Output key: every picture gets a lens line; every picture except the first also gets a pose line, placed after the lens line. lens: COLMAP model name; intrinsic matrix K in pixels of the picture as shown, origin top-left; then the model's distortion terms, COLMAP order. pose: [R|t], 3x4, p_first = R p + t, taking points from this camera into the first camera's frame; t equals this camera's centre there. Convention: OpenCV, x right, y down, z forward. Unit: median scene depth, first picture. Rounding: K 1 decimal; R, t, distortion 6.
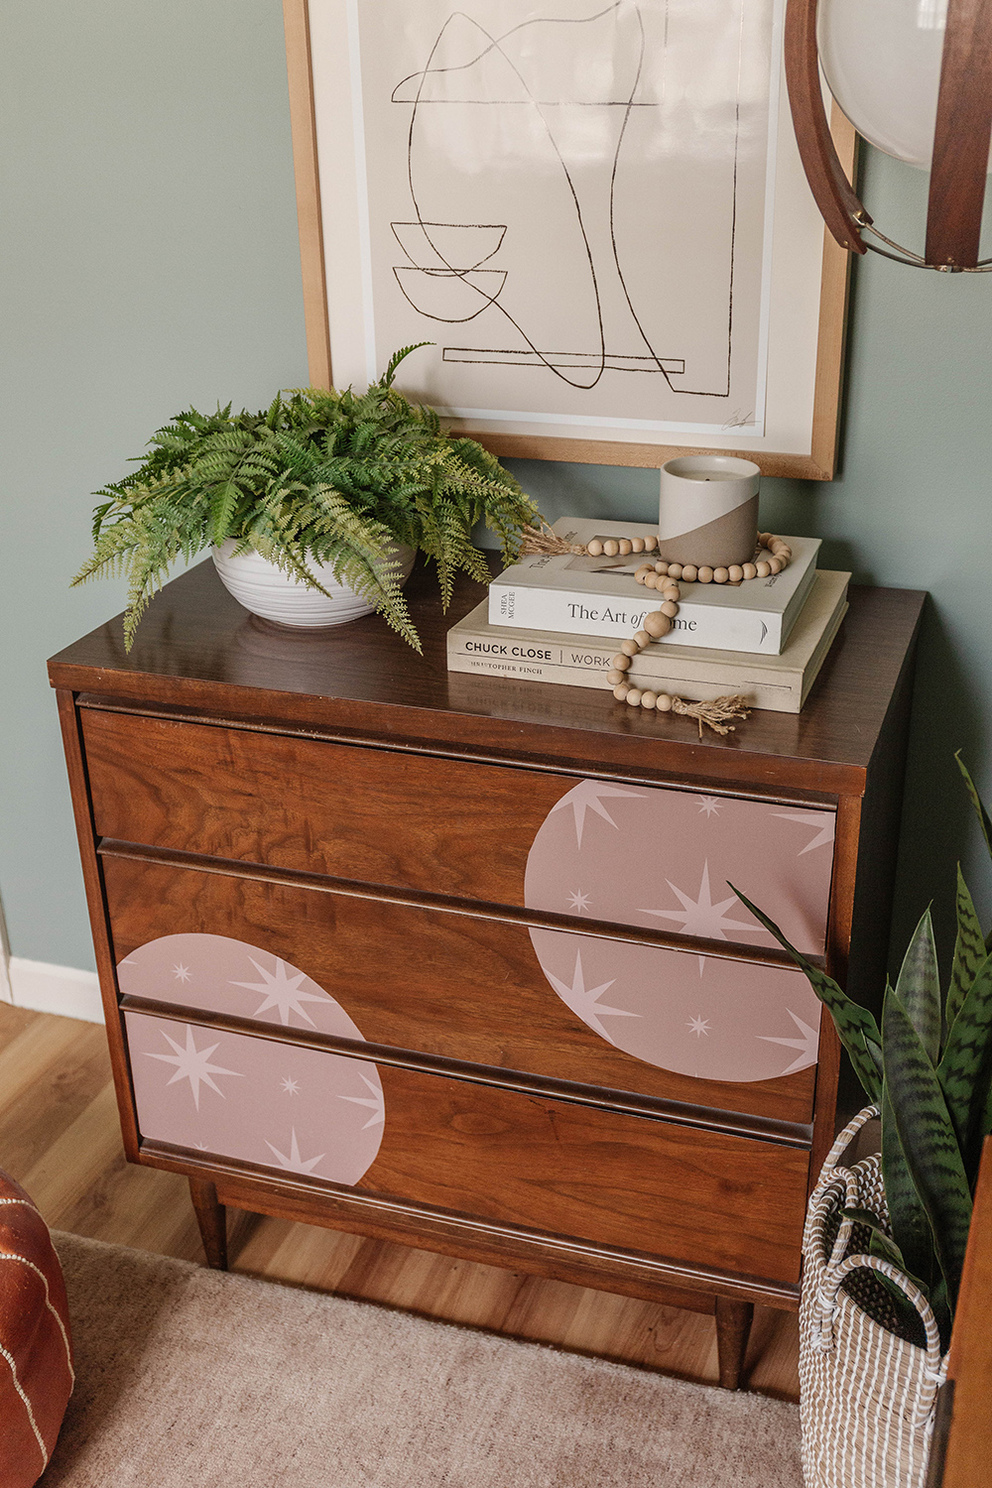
lens RADIAL K [[1643.8, 0, 506.8], [0, 1643.8, 759.1], [0, 0, 1]] dist [-0.038872, 0.000000]
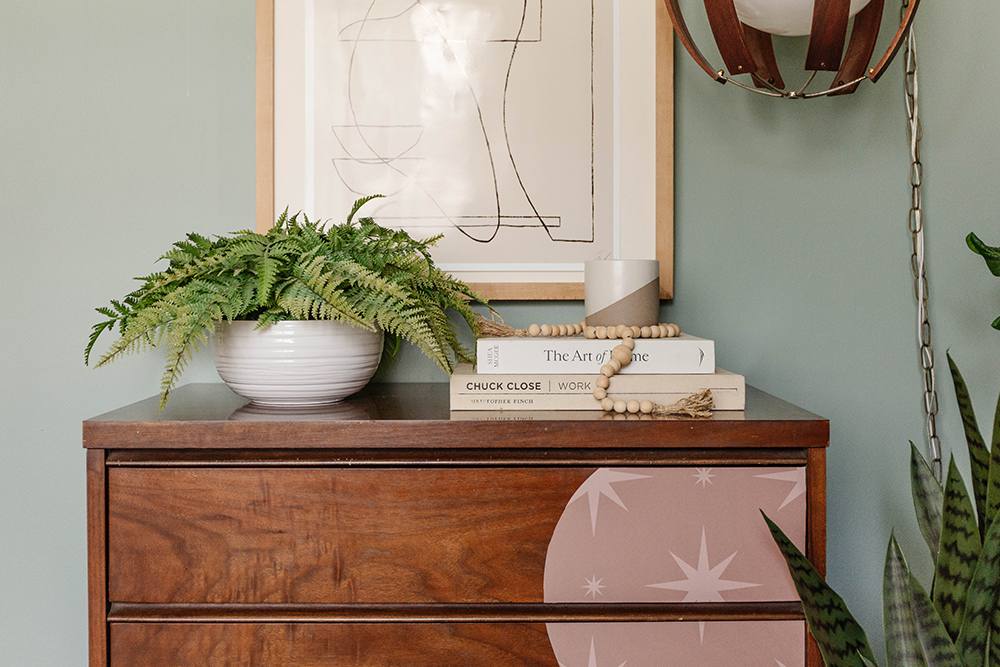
lens RADIAL K [[1185.6, 0, 510.0], [0, 1185.6, 259.3], [0, 0, 1]] dist [-0.041258, 0.000000]
pose [[0.939760, 0.018095, 0.341357, -0.274897], [0.135401, 0.897216, -0.420321, 0.203482], [-0.313877, 0.441221, 0.840717, 0.203115]]
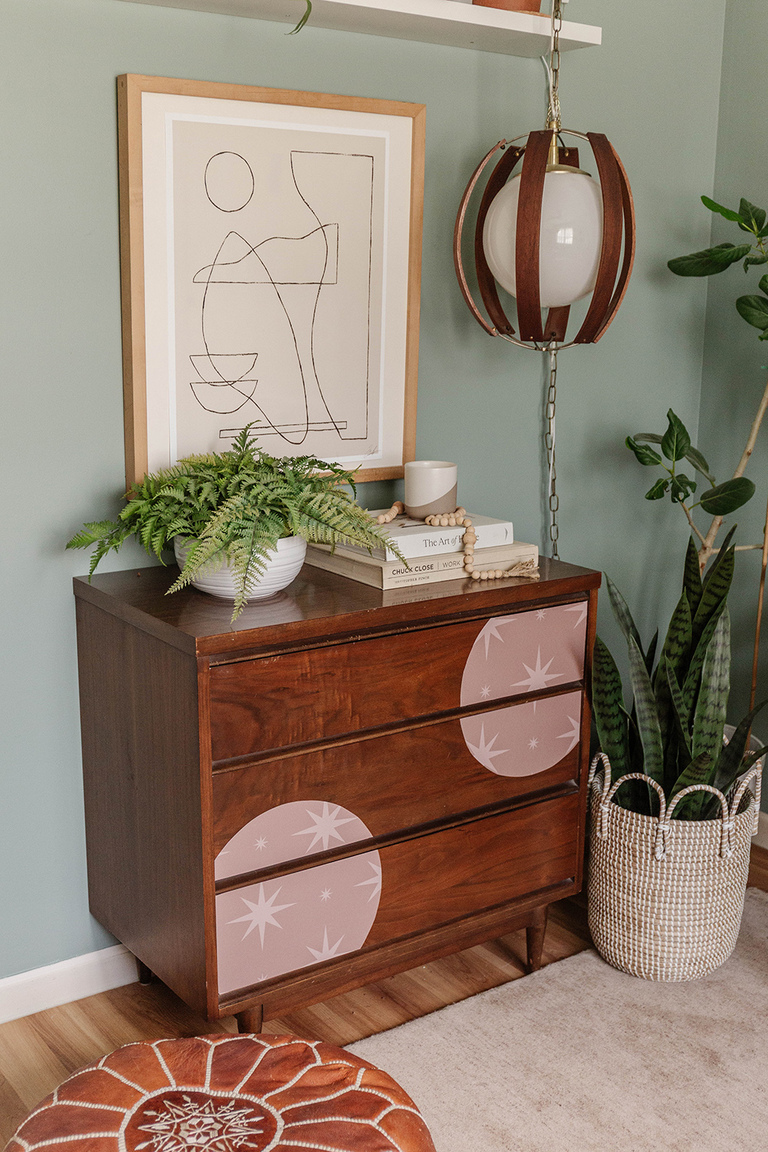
lens RADIAL K [[1319.2, 0, 393.7], [0, 1319.2, 580.0], [0, 0, 1]] dist [-0.036256, 0.000000]
pose [[0.578359, -0.165437, 0.798831, -1.069036], [0.329451, 0.943184, -0.043192, -0.000578], [-0.746300, 0.288156, 0.600002, 0.151793]]
